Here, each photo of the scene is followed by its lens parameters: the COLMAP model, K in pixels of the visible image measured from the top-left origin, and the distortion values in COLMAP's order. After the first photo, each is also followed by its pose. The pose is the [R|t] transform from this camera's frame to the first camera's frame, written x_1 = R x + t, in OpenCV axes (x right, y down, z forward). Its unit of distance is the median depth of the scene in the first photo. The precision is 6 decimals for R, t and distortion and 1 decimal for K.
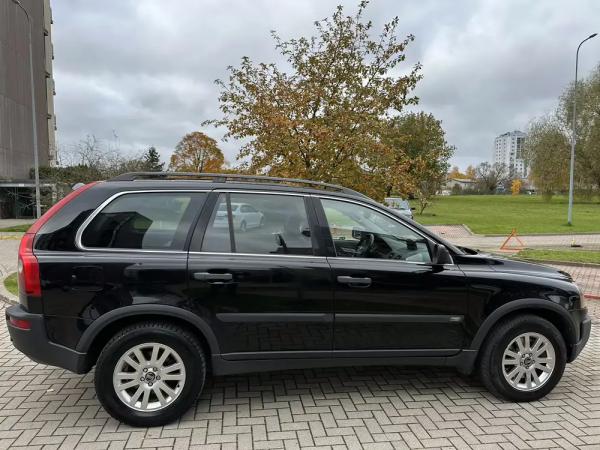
lens RADIAL K [[493.7, 0, 300.0], [0, 493.7, 225.0], [0, 0, 1]] dist [0.001042, -0.092645]
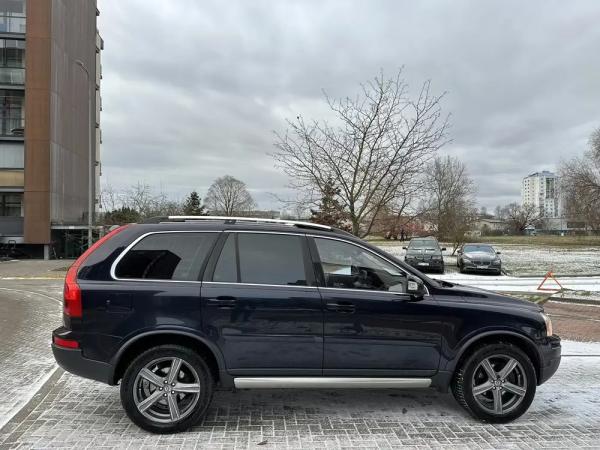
lens RADIAL K [[493.7, 0, 300.0], [0, 493.7, 225.0], [0, 0, 1]] dist [0.001042, -0.092645]
pose [[0.998197, -0.002788, -0.059961, 0.063822], [-0.002198, 0.996553, -0.082928, 0.010925], [0.059986, 0.082910, 0.994750, -0.144832]]
